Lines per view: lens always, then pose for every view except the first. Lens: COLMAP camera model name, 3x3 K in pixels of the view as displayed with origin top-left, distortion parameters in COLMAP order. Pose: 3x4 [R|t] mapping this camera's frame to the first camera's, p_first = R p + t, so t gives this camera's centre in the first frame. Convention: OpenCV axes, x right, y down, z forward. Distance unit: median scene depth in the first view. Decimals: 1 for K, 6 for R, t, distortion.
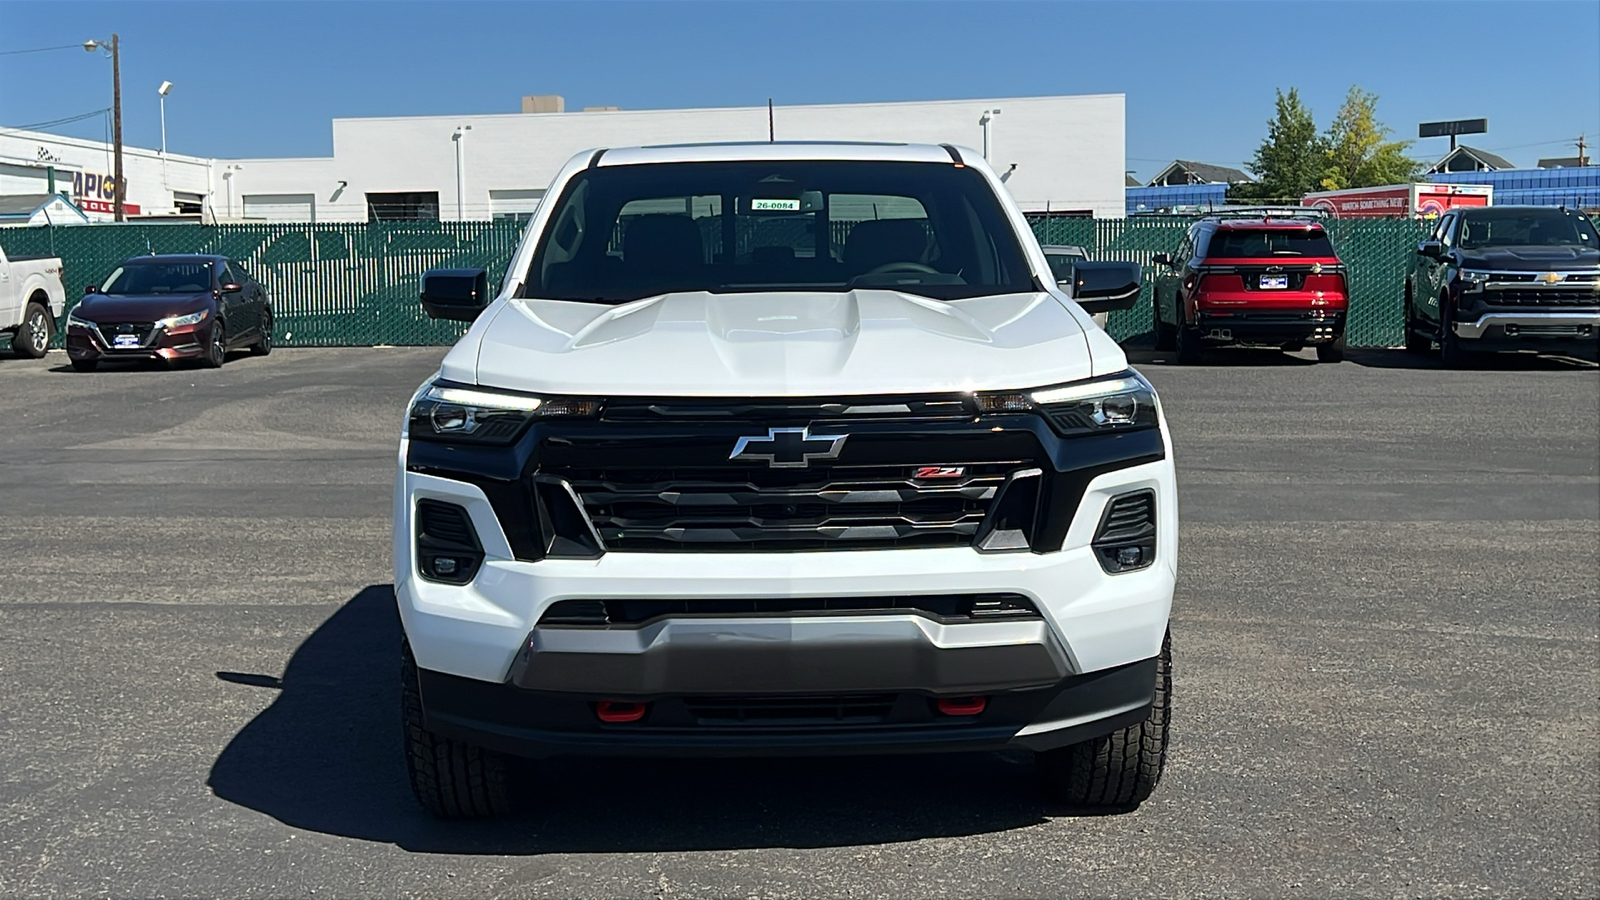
lens RADIAL K [[2071.8, 0, 800.0], [0, 2071.8, 450.0], [0, 0, 1]] dist [0.177225, -0.575064]
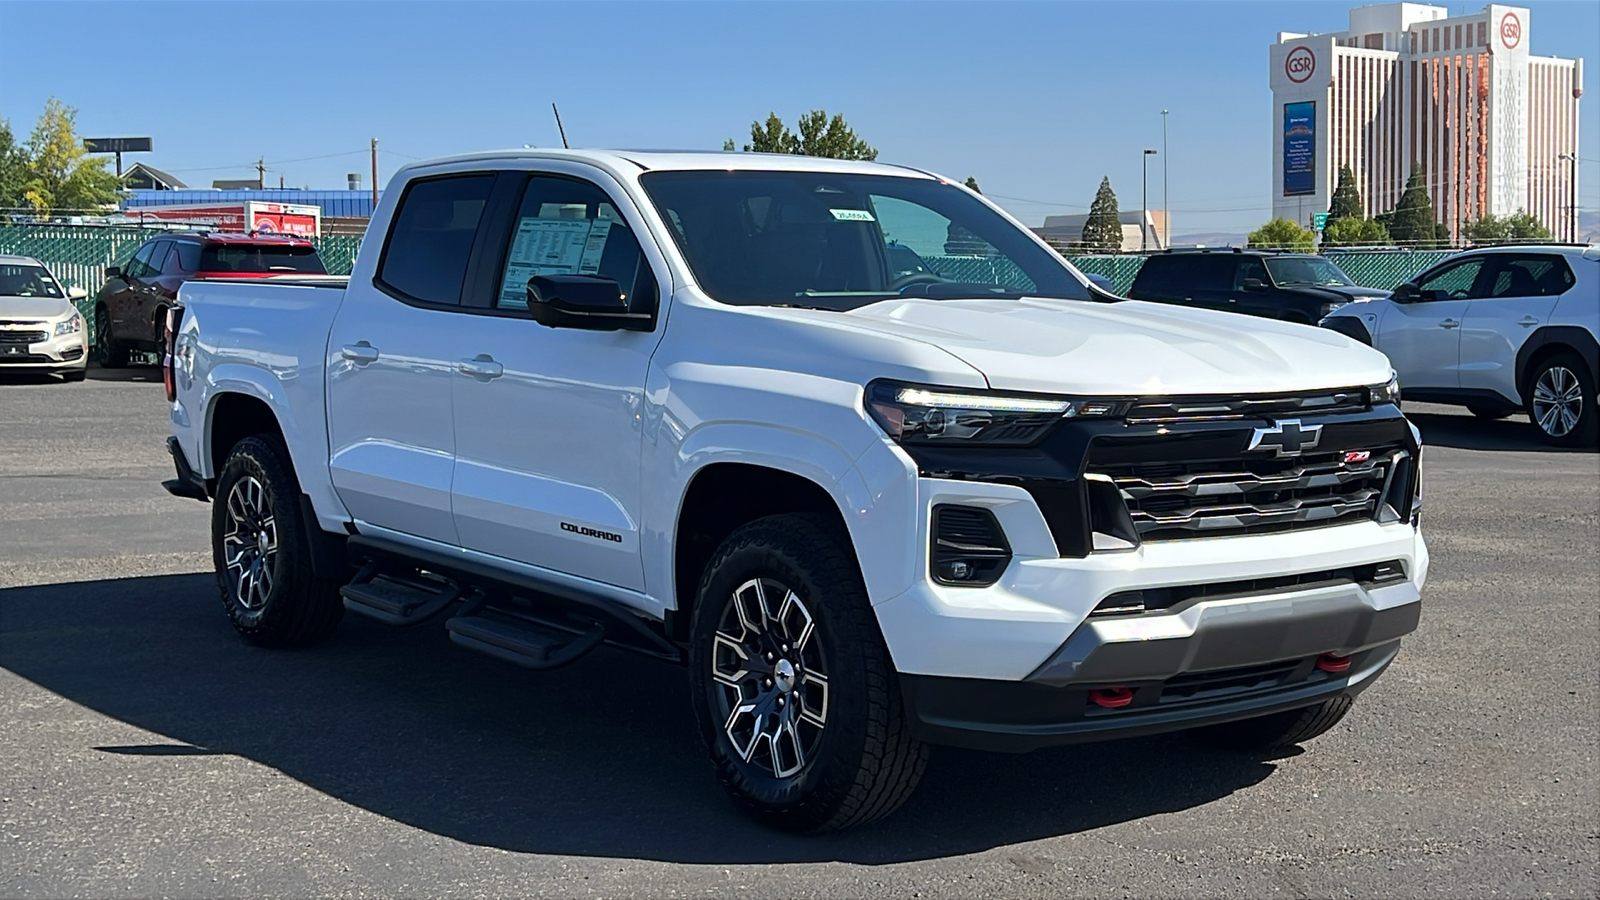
lens RADIAL K [[2071.8, 0, 800.0], [0, 2071.8, 450.0], [0, 0, 1]] dist [0.177225, -0.575064]
pose [[0.828297, -0.035054, 0.559192, -0.811108], [0.039630, 0.999207, 0.003935, -0.009096], [-0.558886, 0.018901, 0.829029, 0.217656]]
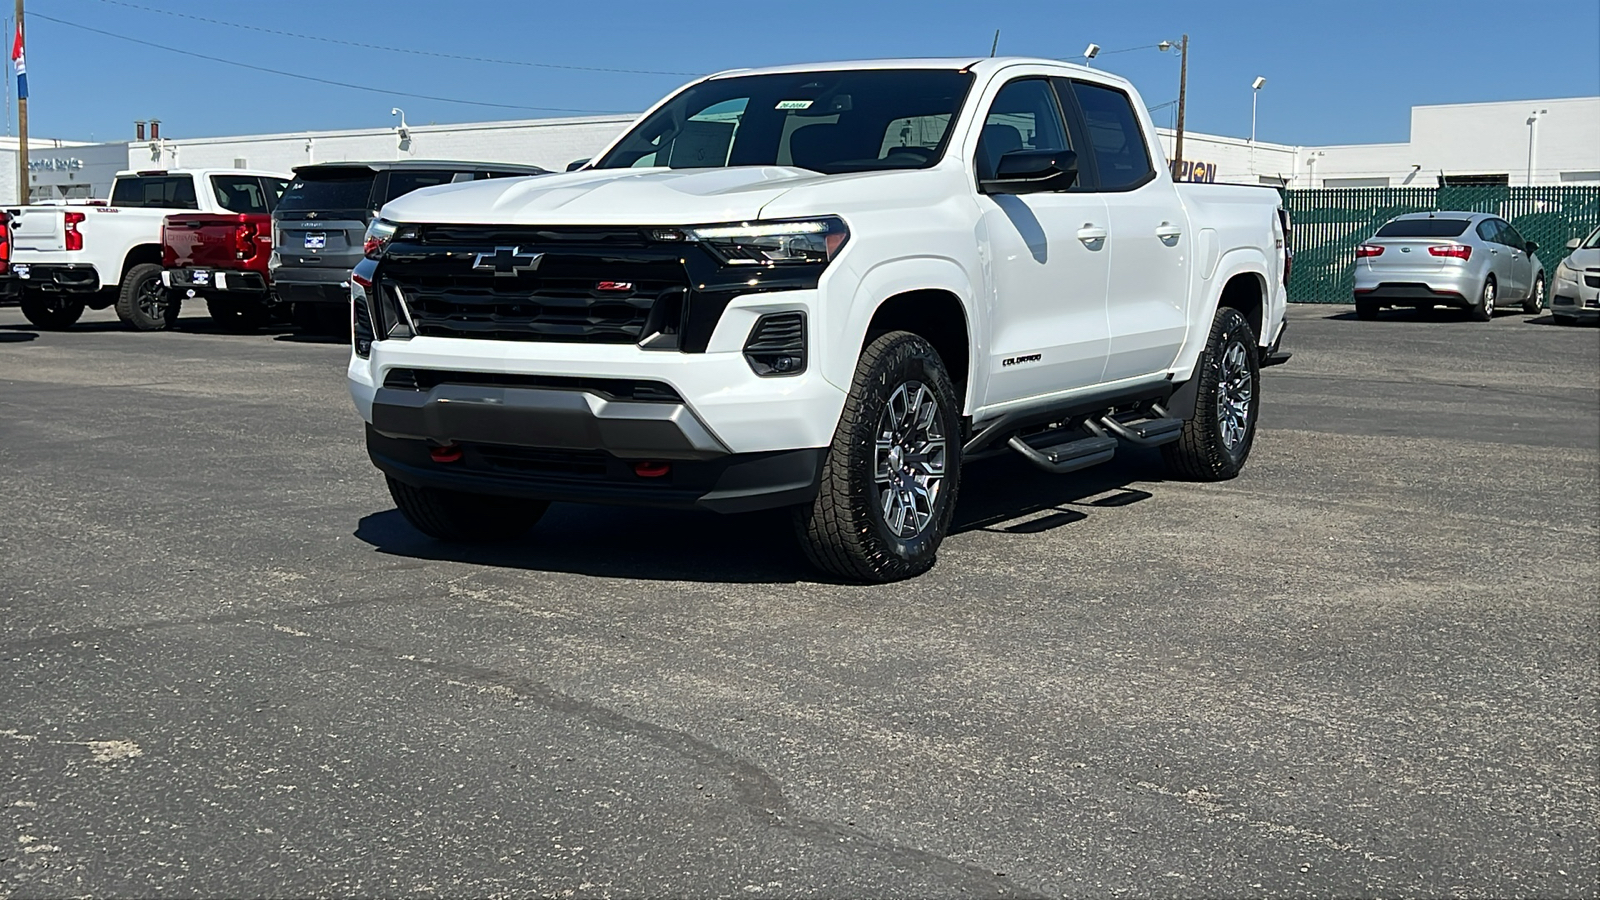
lens RADIAL K [[1884.3, 0, 810.9], [0, 1884.3, 456.3], [0, 0, 1]] dist [0.157638, -0.441591]
pose [[0.867001, 0.073413, -0.492869, 0.760072], [-0.061994, 0.997295, 0.039495, 0.062262], [0.494435, -0.003687, 0.869207, 0.019766]]
